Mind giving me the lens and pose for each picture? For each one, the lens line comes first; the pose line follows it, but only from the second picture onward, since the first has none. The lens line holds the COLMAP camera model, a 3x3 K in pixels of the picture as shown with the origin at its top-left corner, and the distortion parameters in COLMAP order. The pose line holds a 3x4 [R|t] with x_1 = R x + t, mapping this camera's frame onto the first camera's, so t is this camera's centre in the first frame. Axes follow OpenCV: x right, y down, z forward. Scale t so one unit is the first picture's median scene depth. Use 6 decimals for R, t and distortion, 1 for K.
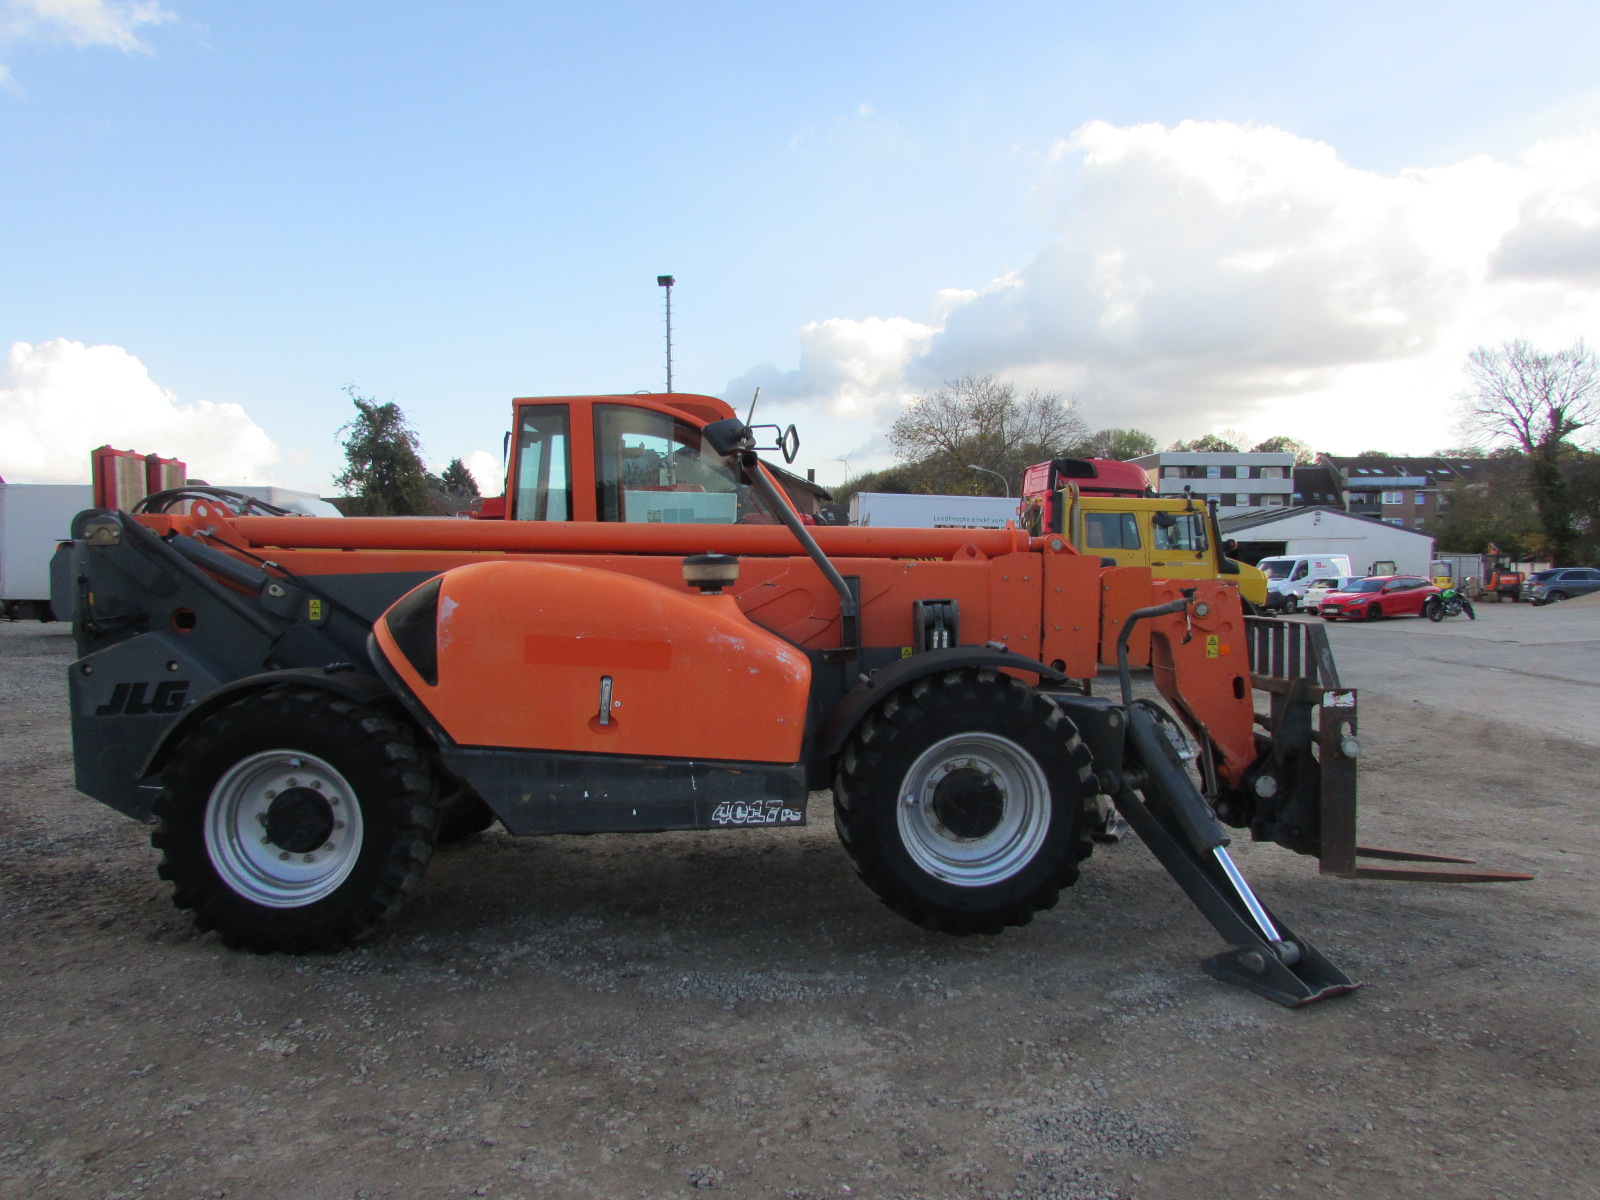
lens RADIAL K [[1133.7, 0, 763.9], [0, 1133.7, 651.8], [0, 0, 1]] dist [-0.031964, -0.002312]
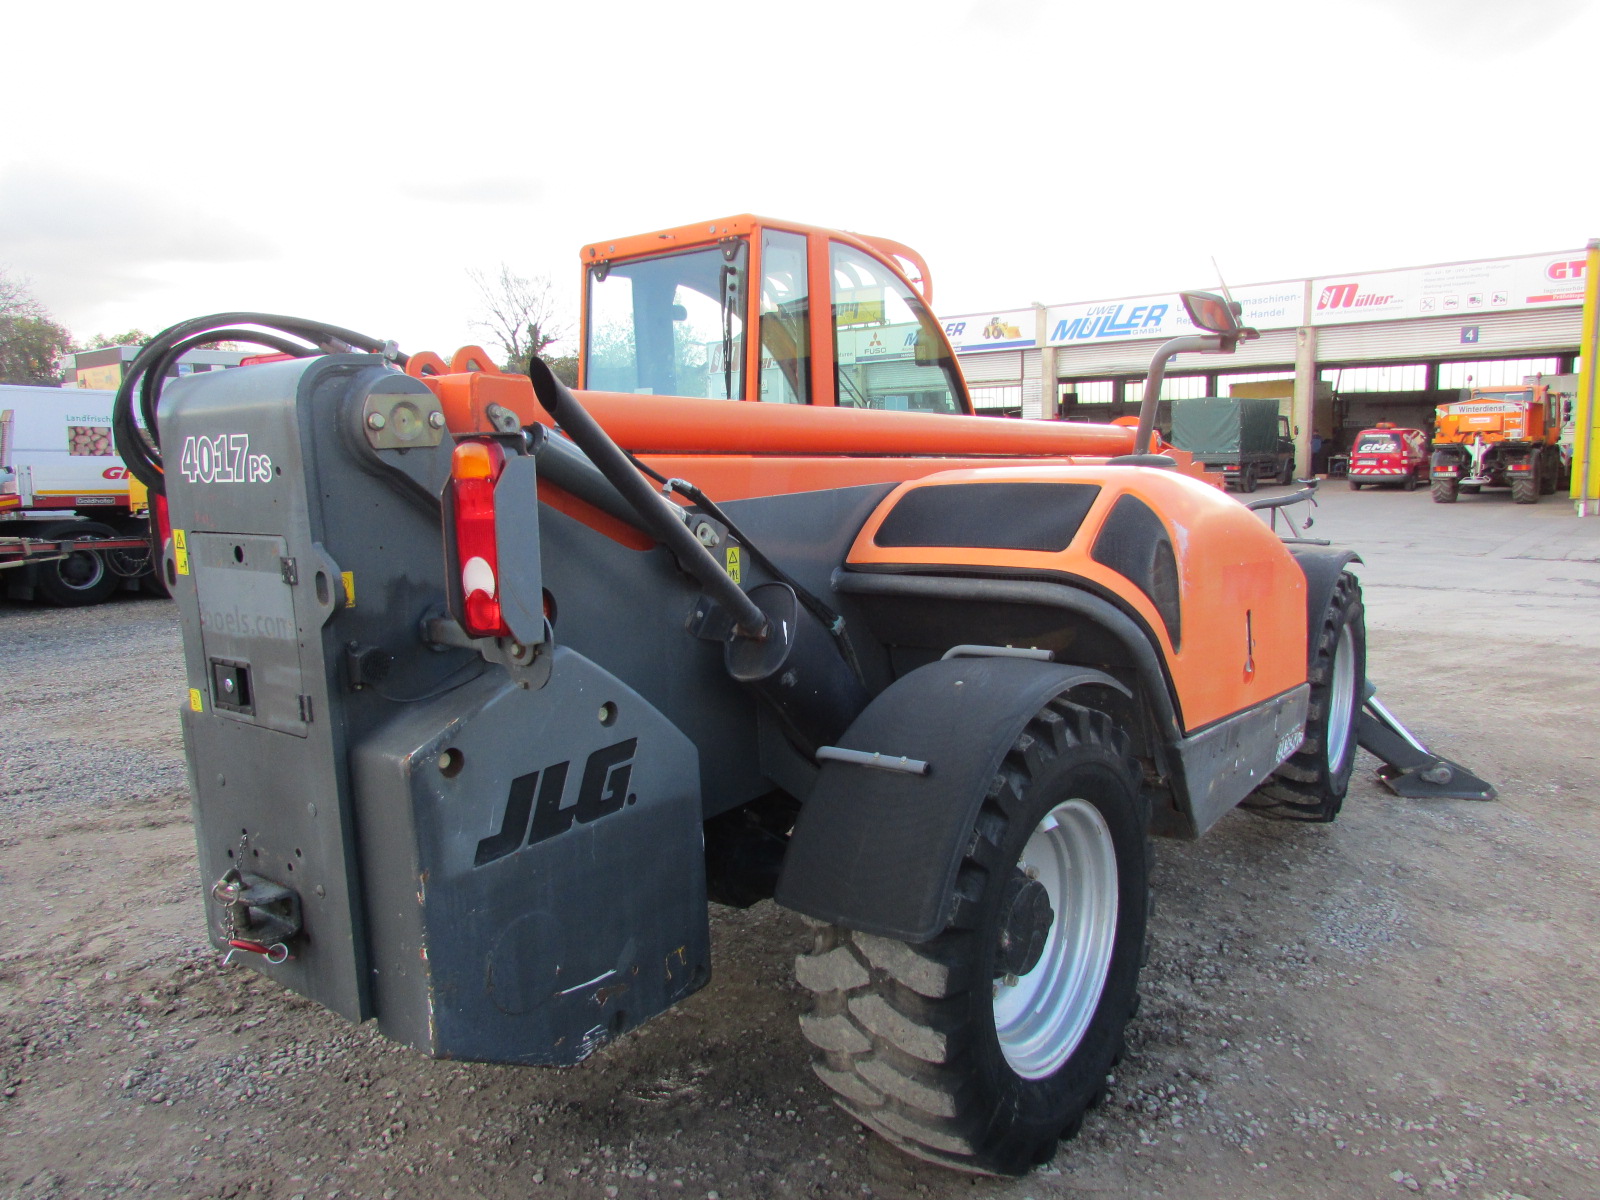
lens RADIAL K [[1133.7, 0, 763.9], [0, 1133.7, 651.8], [0, 0, 1]] dist [-0.031964, -0.002312]
pose [[0.641404, -0.142792, 0.753798, -0.830310], [0.078514, 0.989585, 0.120651, -0.062956], [-0.763175, -0.018203, 0.645935, 0.652888]]
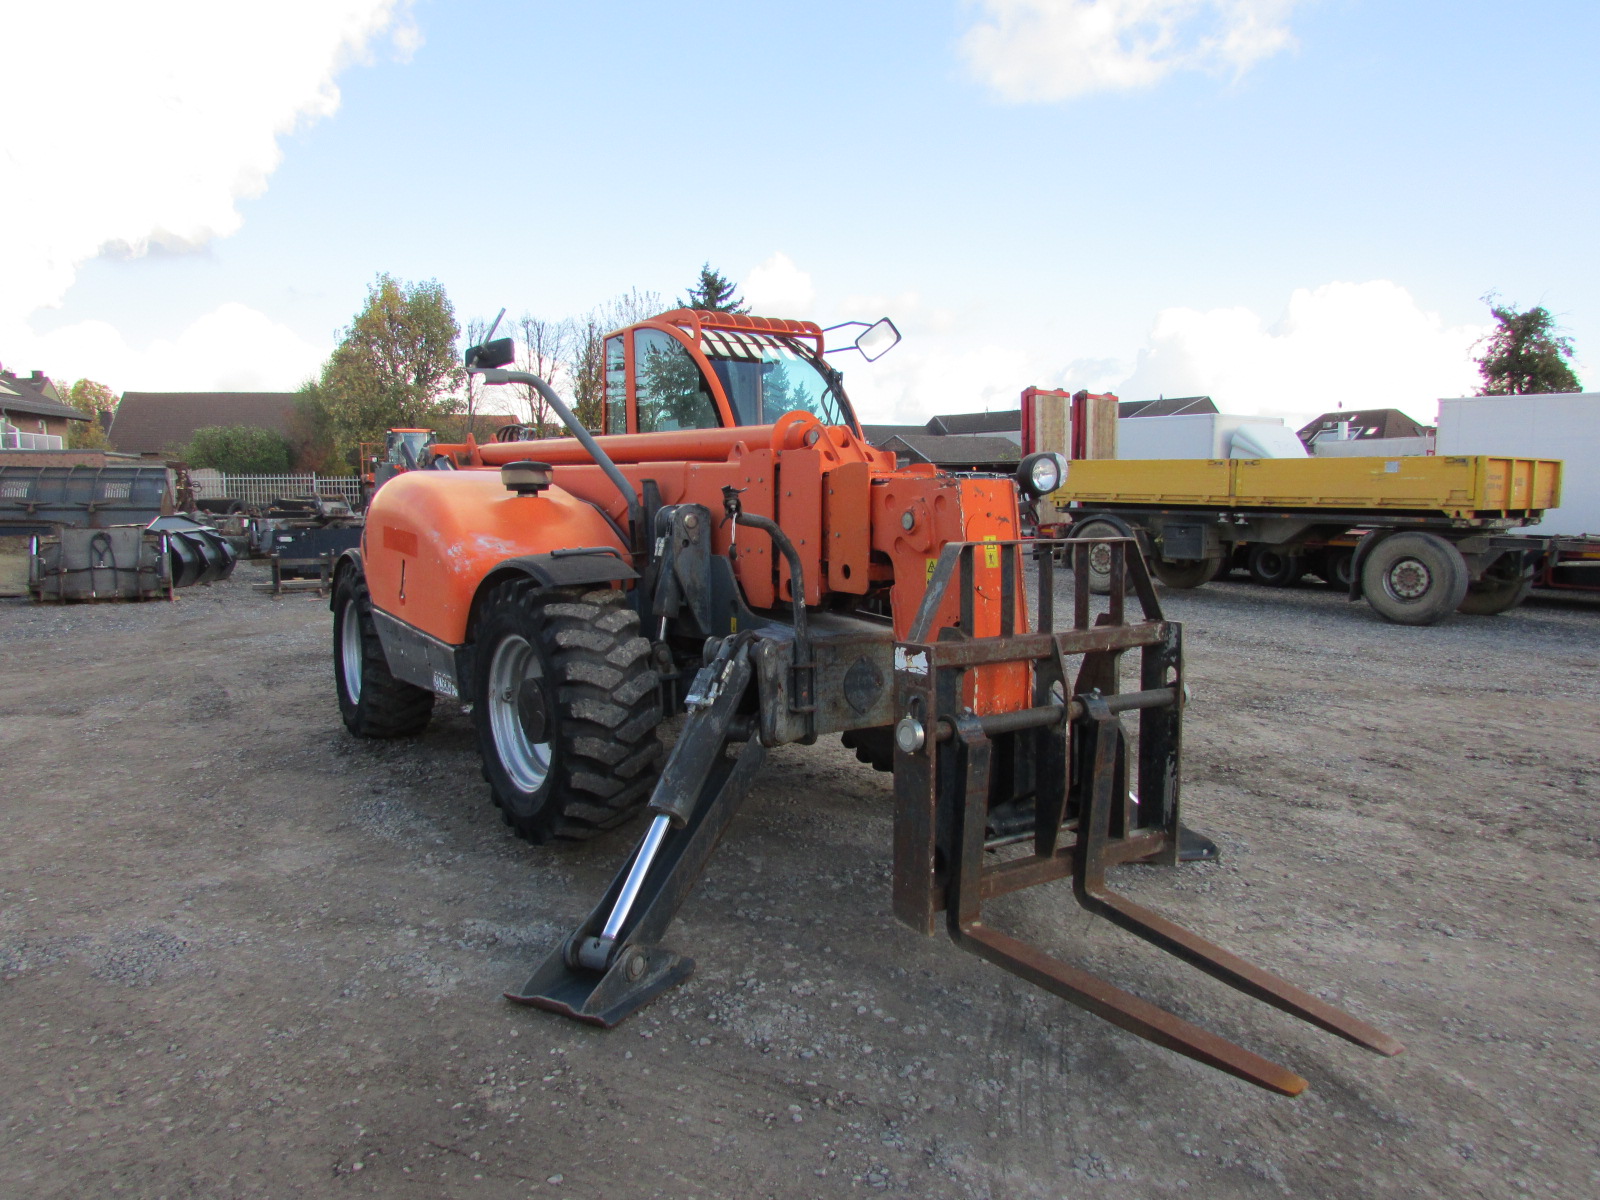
lens RADIAL K [[1122.7, 0, 793.0], [0, 1122.7, 601.7], [0, 0, 1]] dist [-0.023850, 0.007160]
pose [[0.550639, 0.076689, -0.831213, 1.000204], [-0.061852, 0.996782, 0.050991, -0.020378], [0.832449, 0.023334, 0.553610, 0.576983]]
